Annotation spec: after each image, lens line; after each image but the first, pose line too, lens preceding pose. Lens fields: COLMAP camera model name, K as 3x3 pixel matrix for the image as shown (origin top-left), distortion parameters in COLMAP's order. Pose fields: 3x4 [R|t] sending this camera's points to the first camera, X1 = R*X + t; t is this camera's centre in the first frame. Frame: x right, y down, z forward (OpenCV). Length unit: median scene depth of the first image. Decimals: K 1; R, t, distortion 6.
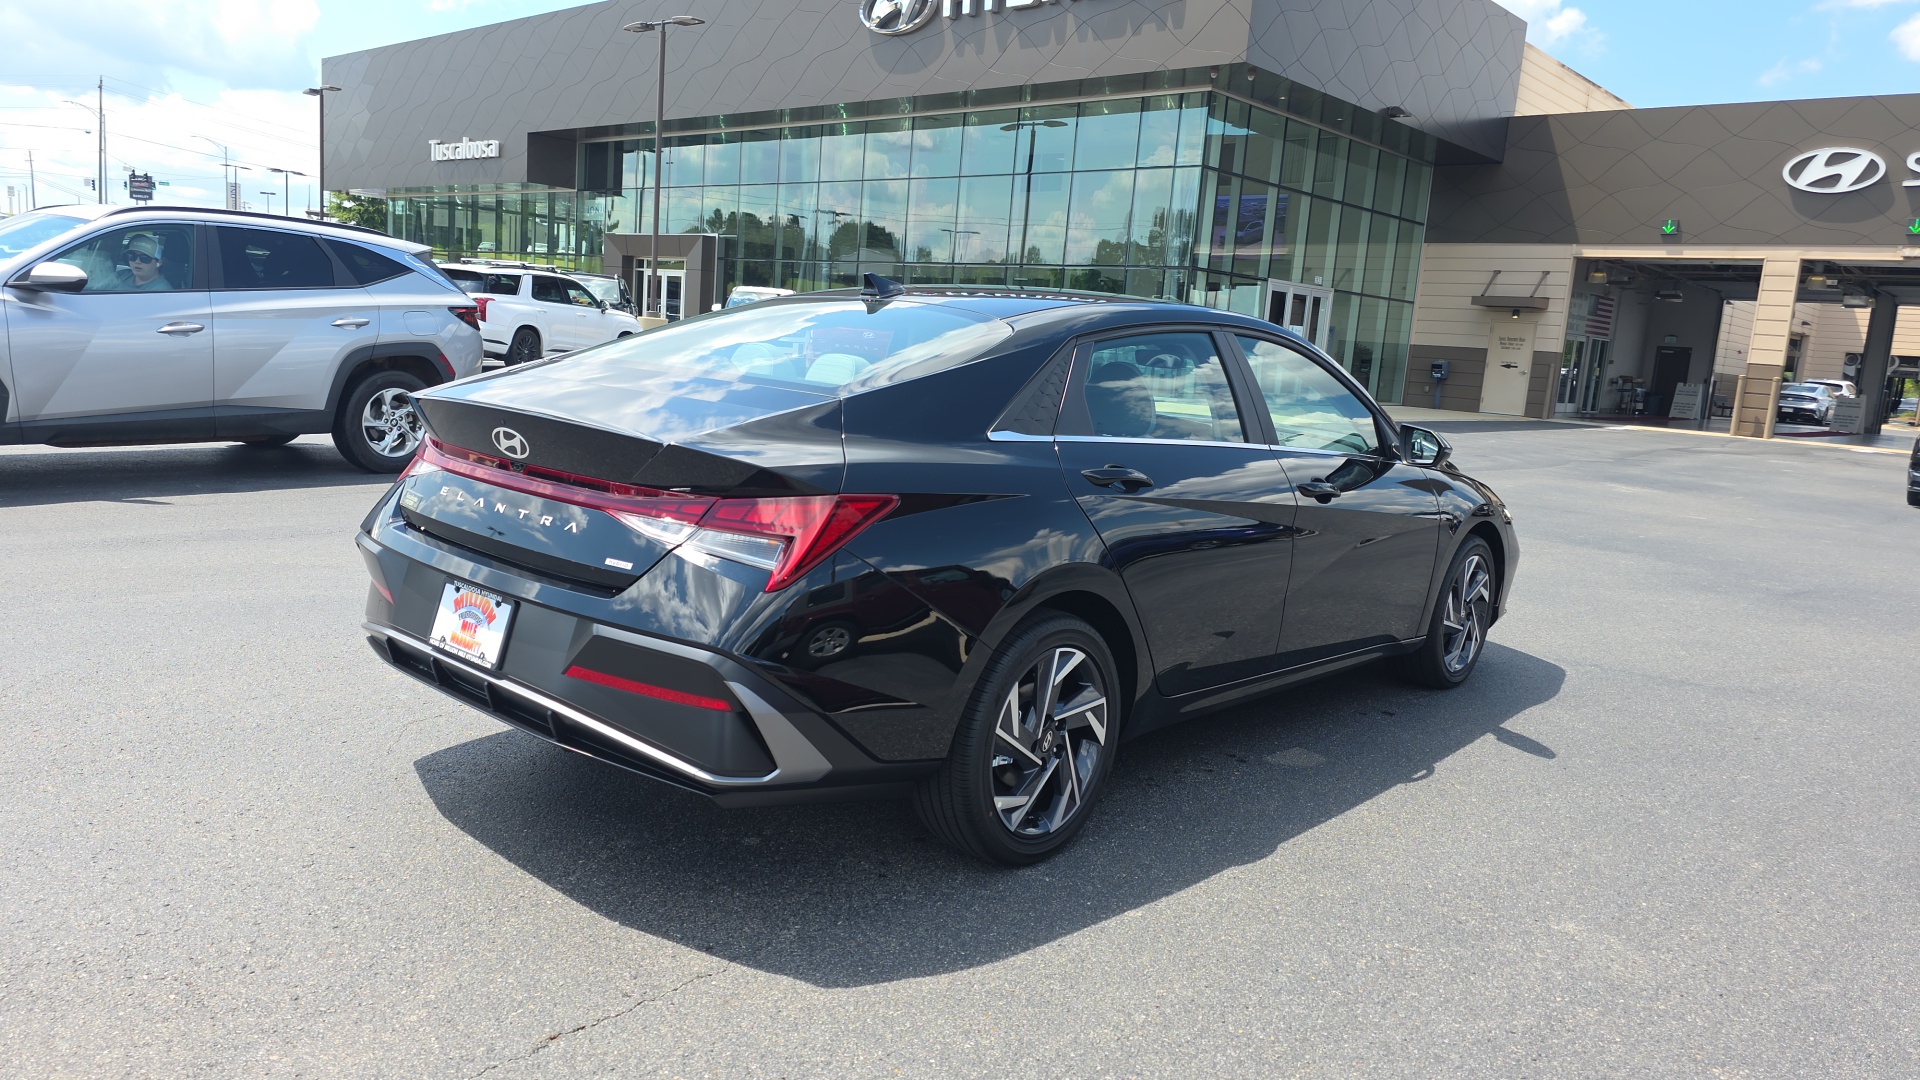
lens RADIAL K [[1372.3, 0, 960.0], [0, 1372.3, 540.0], [0, 0, 1]] dist [0.080121, -0.104009]
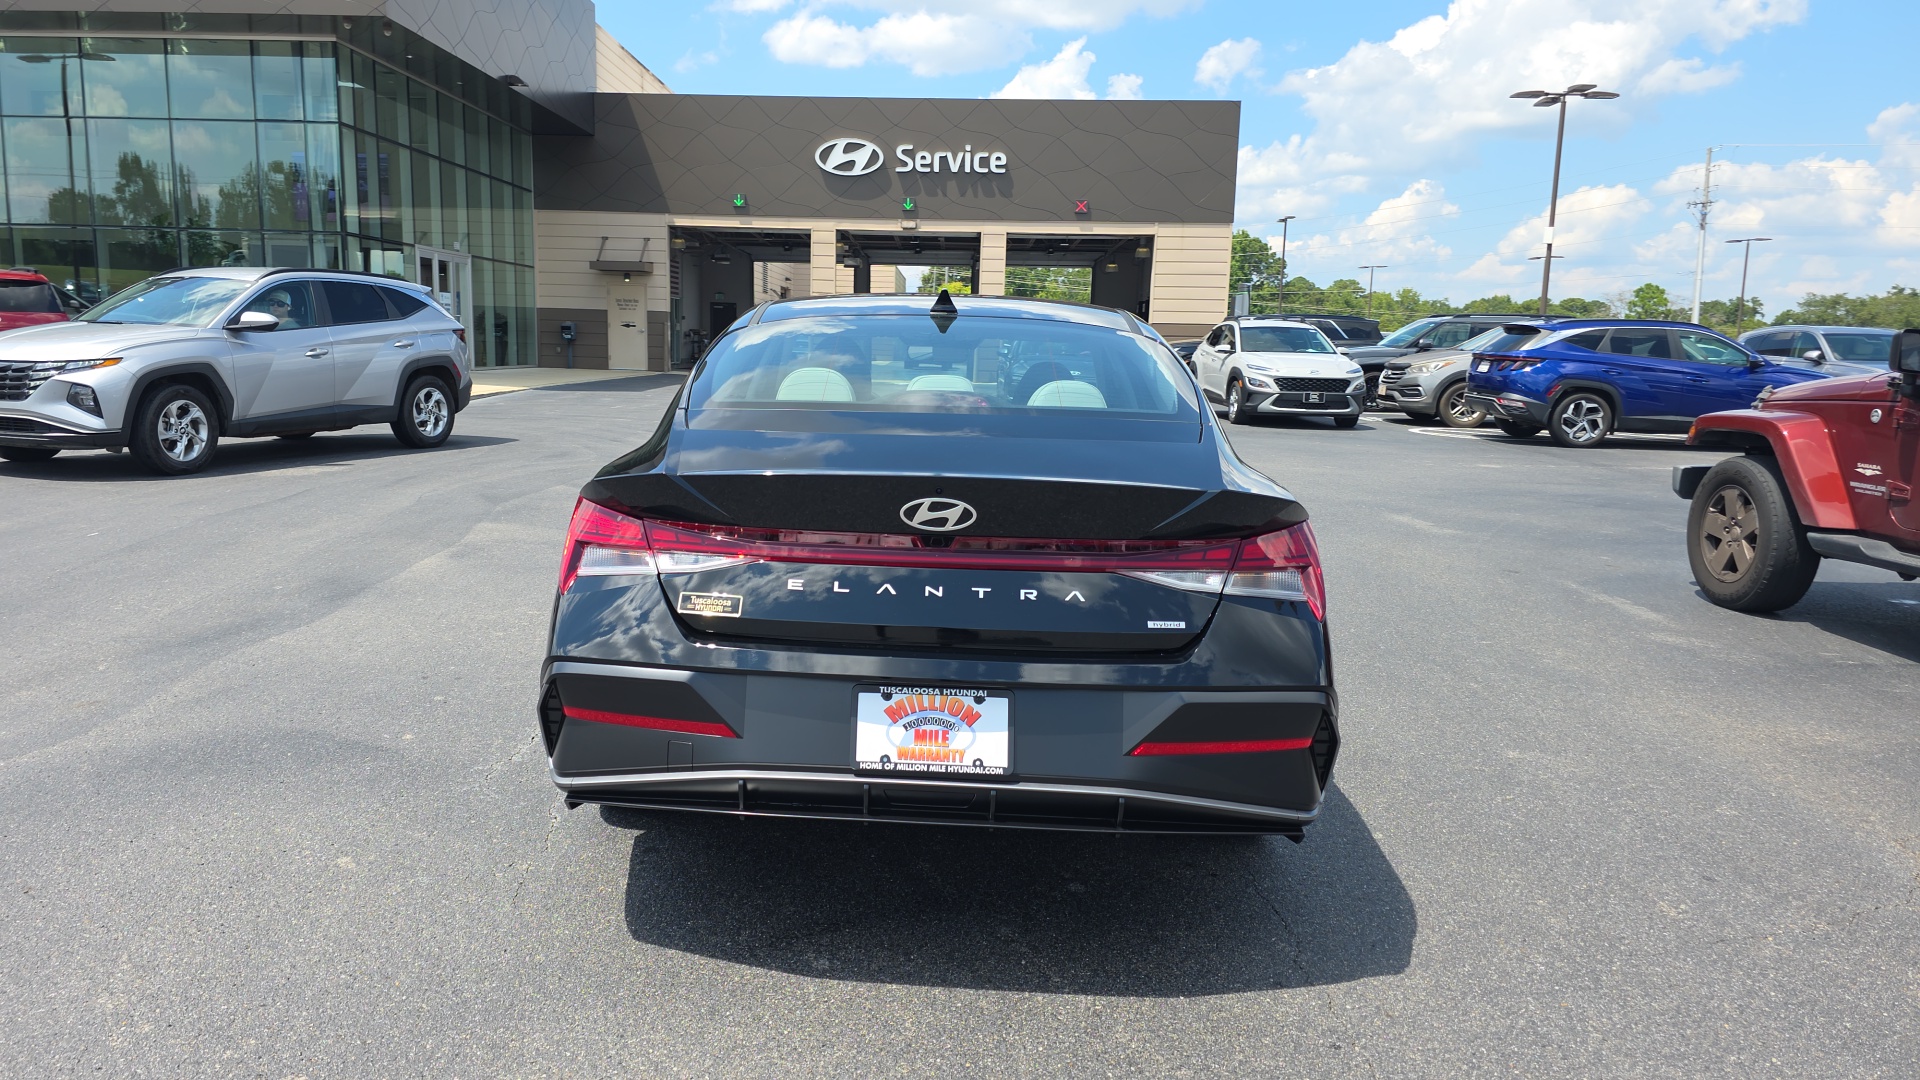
lens RADIAL K [[1311.3, 0, 960.0], [0, 1311.3, 540.0], [0, 0, 1]] dist [0.052674, -0.060218]
pose [[0.743152, -0.150473, 0.651983, -0.118277], [0.123992, 0.988479, 0.086804, -0.017113], [-0.657534, 0.016332, 0.753248, 0.054179]]
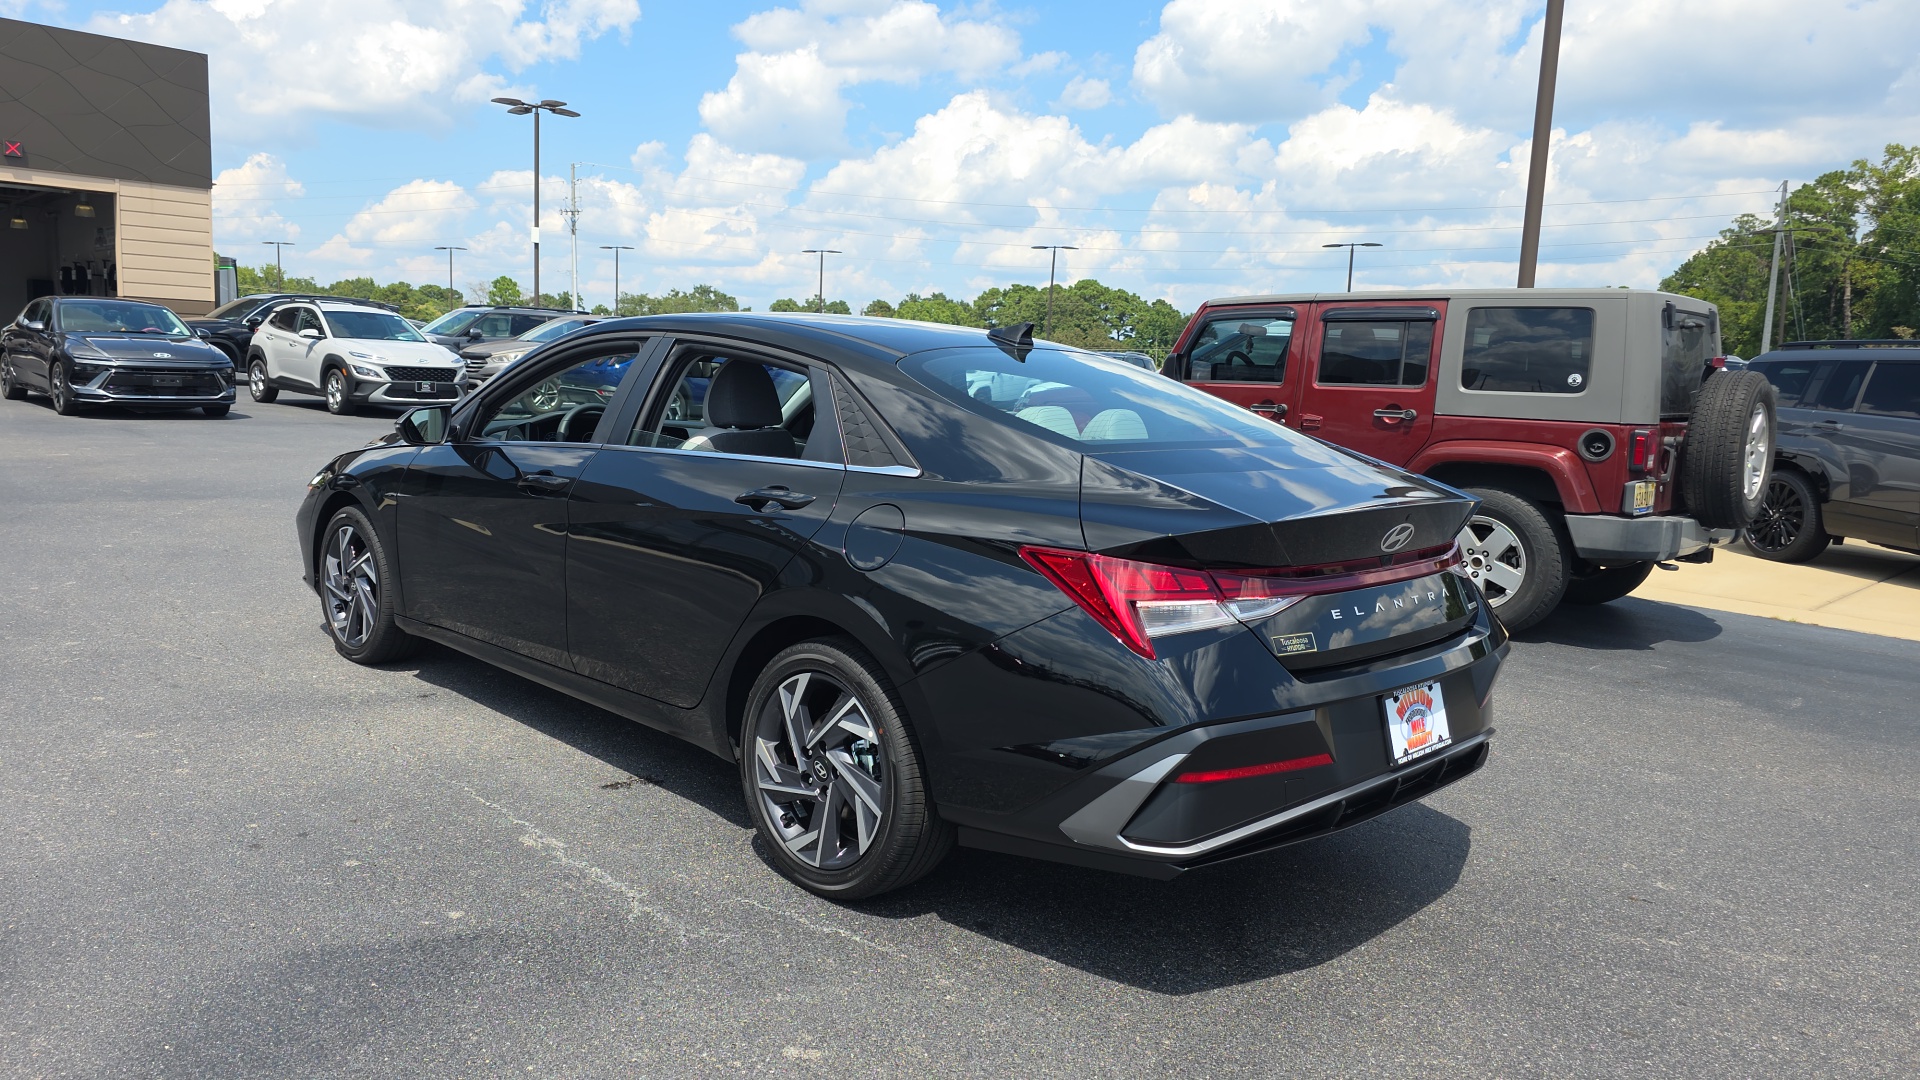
lens RADIAL K [[1237.0, 0, 960.9], [0, 1237.0, 545.3], [0, 0, 1]] dist [0.025320, -0.002759]
pose [[0.031314, -0.212079, 0.976751, -0.170112], [0.100637, 0.972933, 0.208024, -0.039664], [-0.994430, 0.091783, 0.051809, 0.178074]]
